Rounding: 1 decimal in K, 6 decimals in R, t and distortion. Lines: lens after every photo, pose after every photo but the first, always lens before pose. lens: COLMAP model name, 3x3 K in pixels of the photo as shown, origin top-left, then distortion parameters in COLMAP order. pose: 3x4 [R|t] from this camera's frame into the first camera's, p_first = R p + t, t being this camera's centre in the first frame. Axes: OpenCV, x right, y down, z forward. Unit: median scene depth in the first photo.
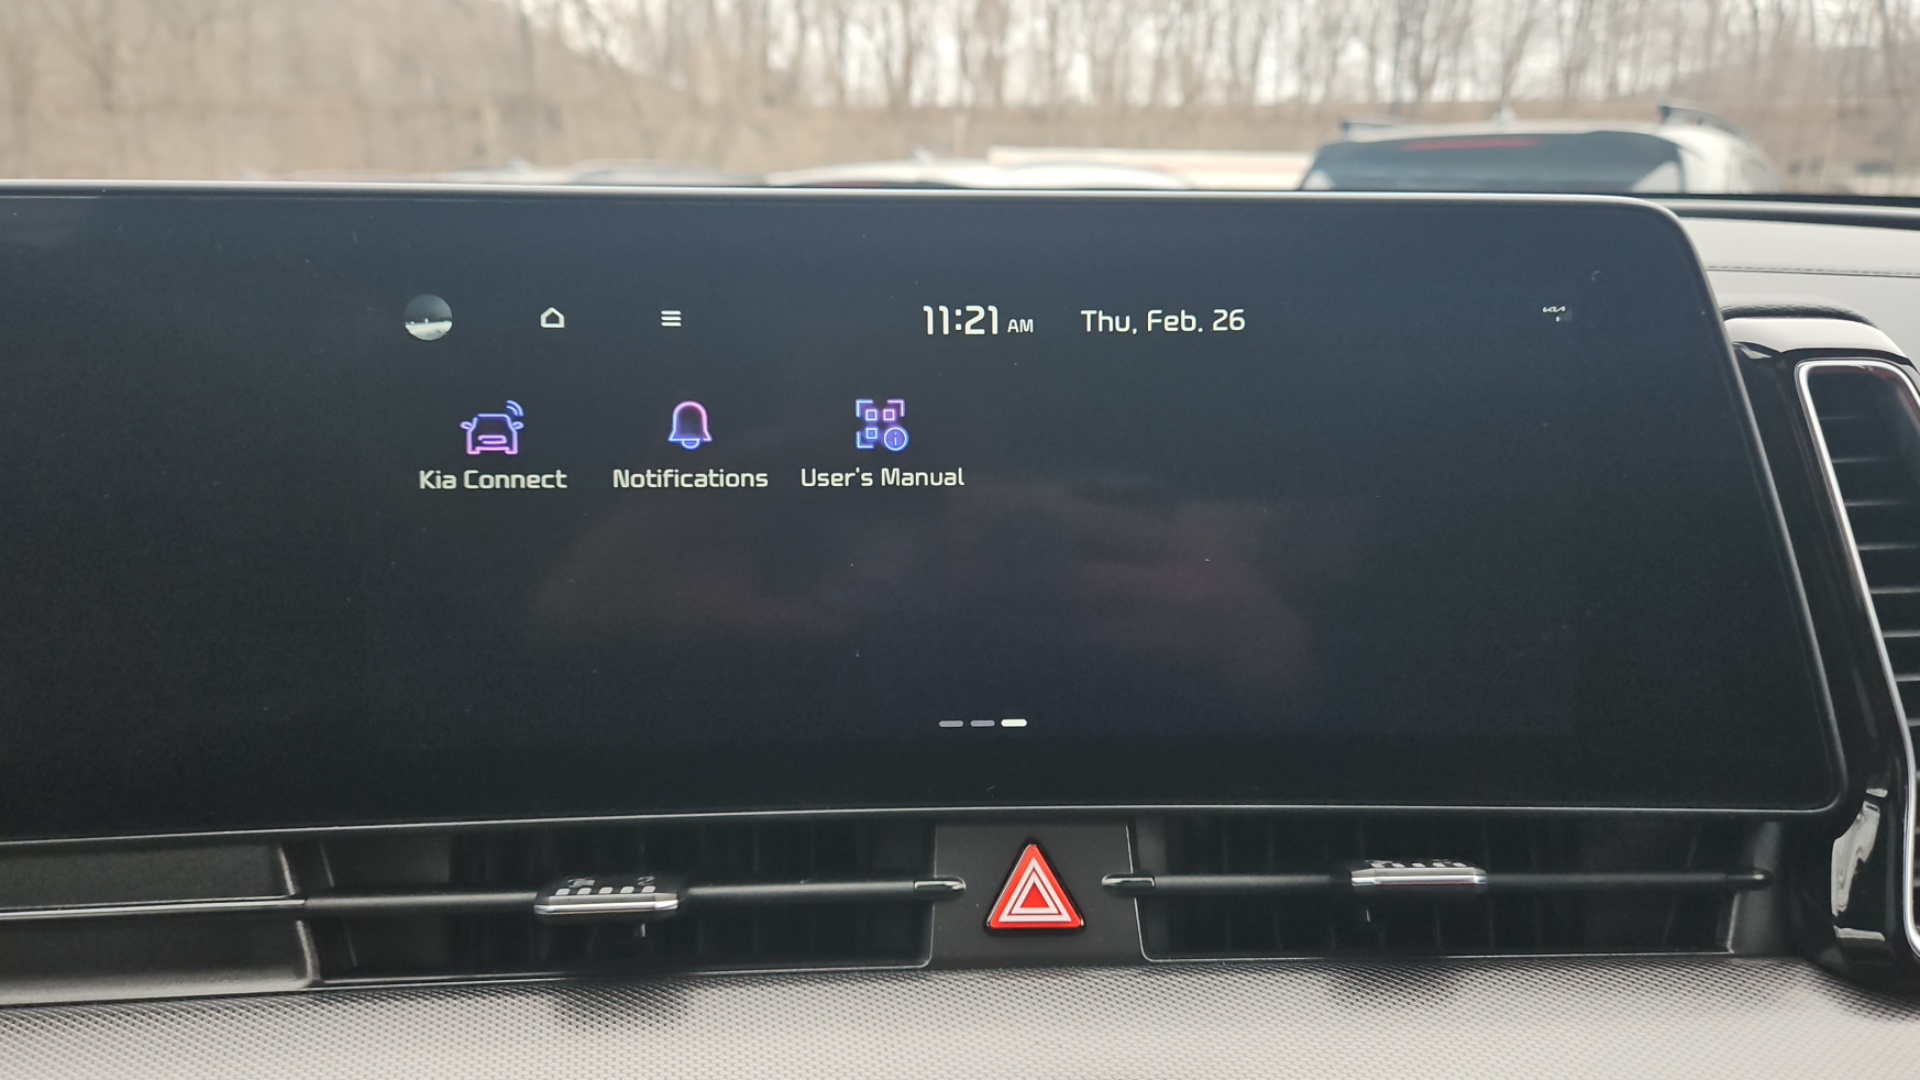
lens RADIAL K [[1441.2, 0, 959.2], [0, 1441.2, 543.8], [0, 0, 1]] dist [0.053217, -0.054254]
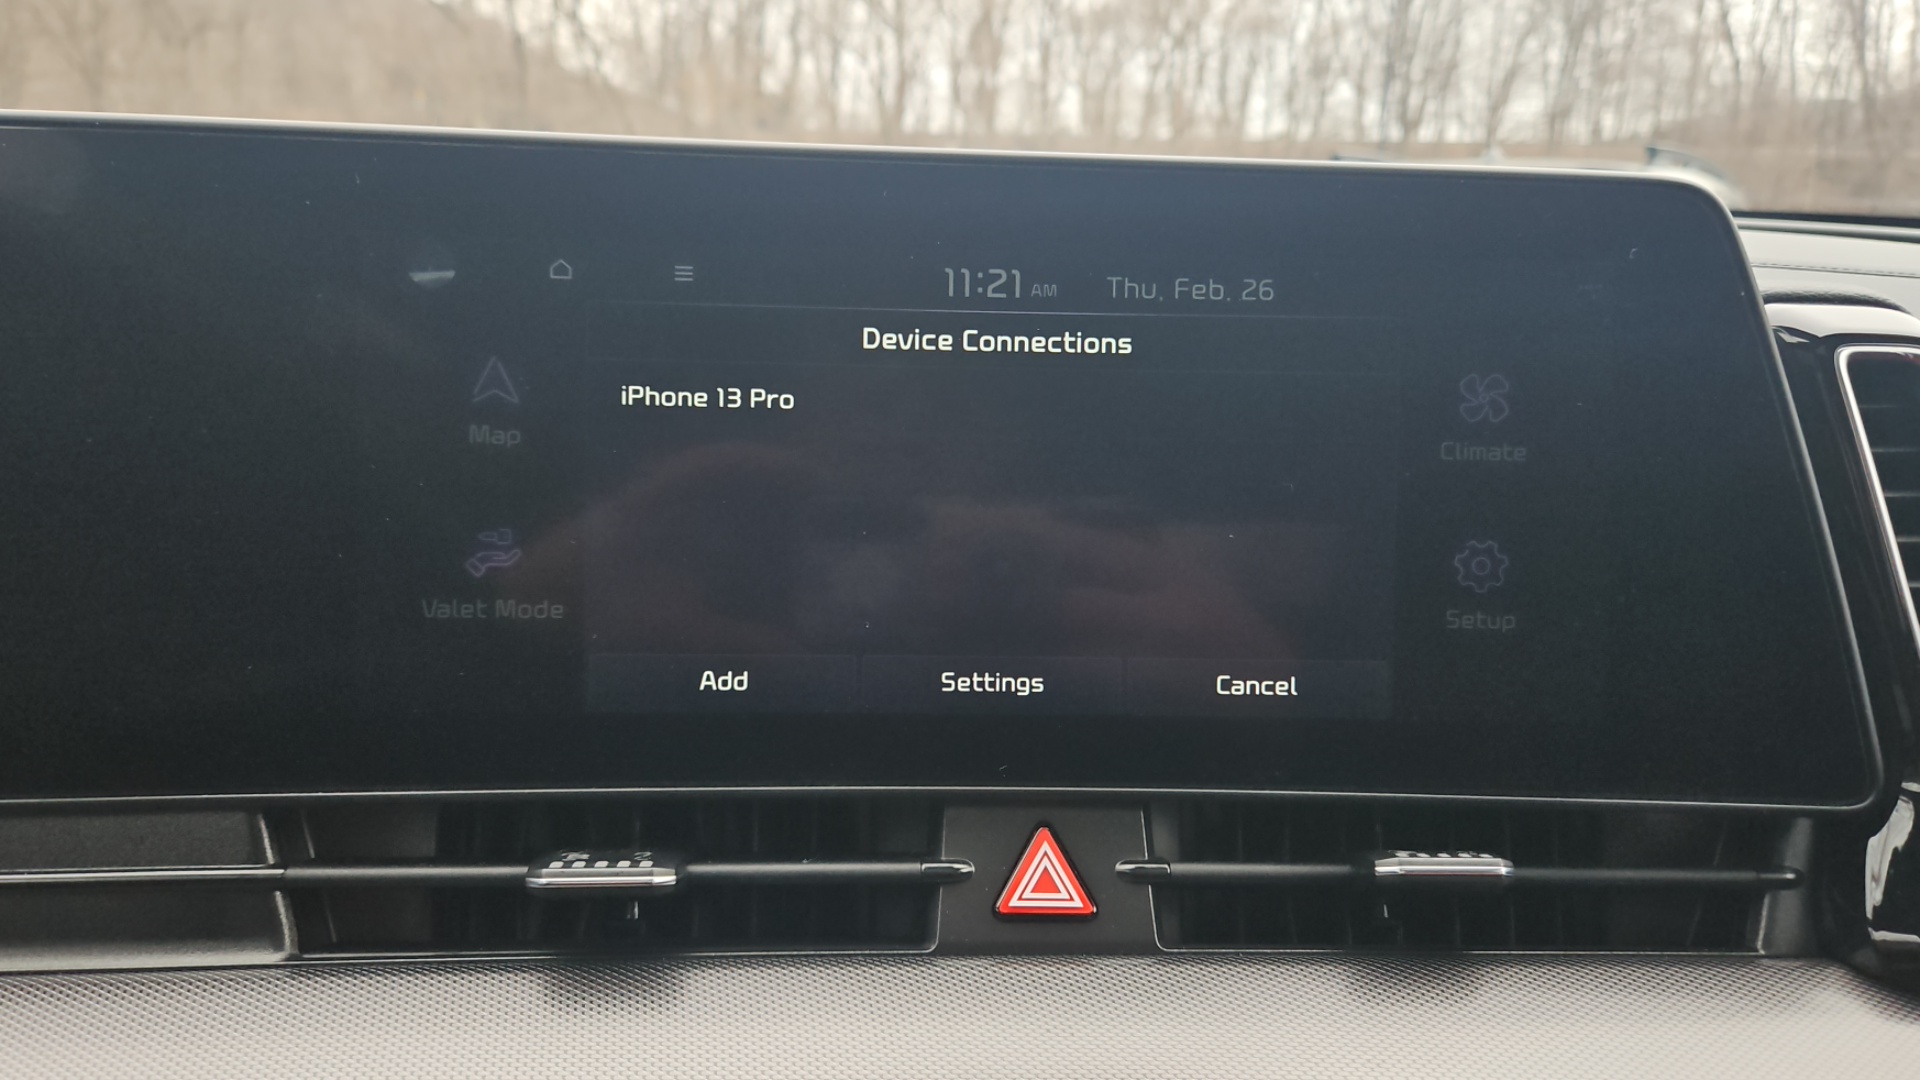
lens RADIAL K [[1441.2, 0, 961.0], [0, 1441.2, 543.1], [0, 0, 1]] dist [0.053217, -0.054254]
pose [[0.999668, 0.021963, 0.013461, -0.022219], [-0.021704, 0.999582, -0.019094, 0.037895], [-0.013875, 0.018796, 0.999727, 0.032764]]
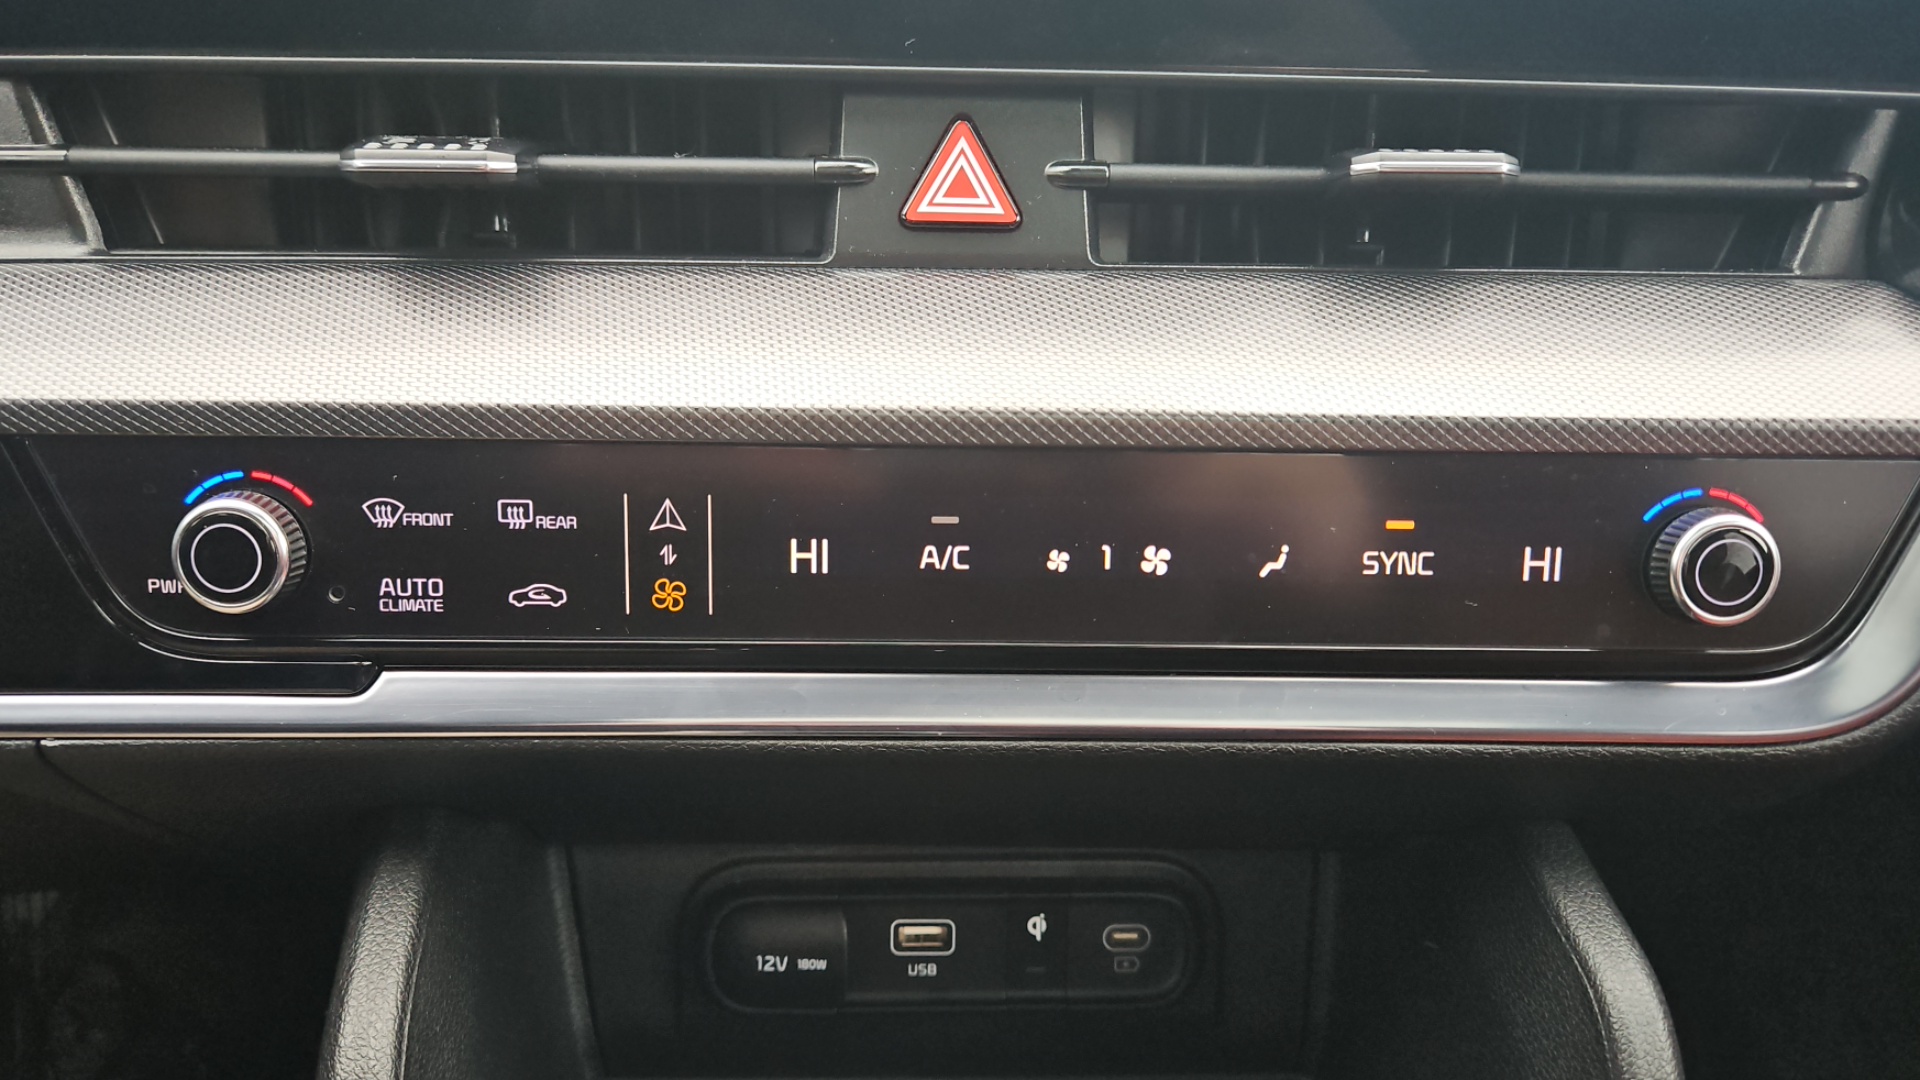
lens RADIAL K [[1441.2, 0, 968.1], [0, 1441.2, 557.4], [0, 0, 1]] dist [0.053217, -0.054254]
pose [[0.999452, 0.031794, -0.009236, 0.069759], [-0.026225, 0.930517, 0.365309, 0.140309], [0.020209, -0.364866, 0.930841, 0.157387]]
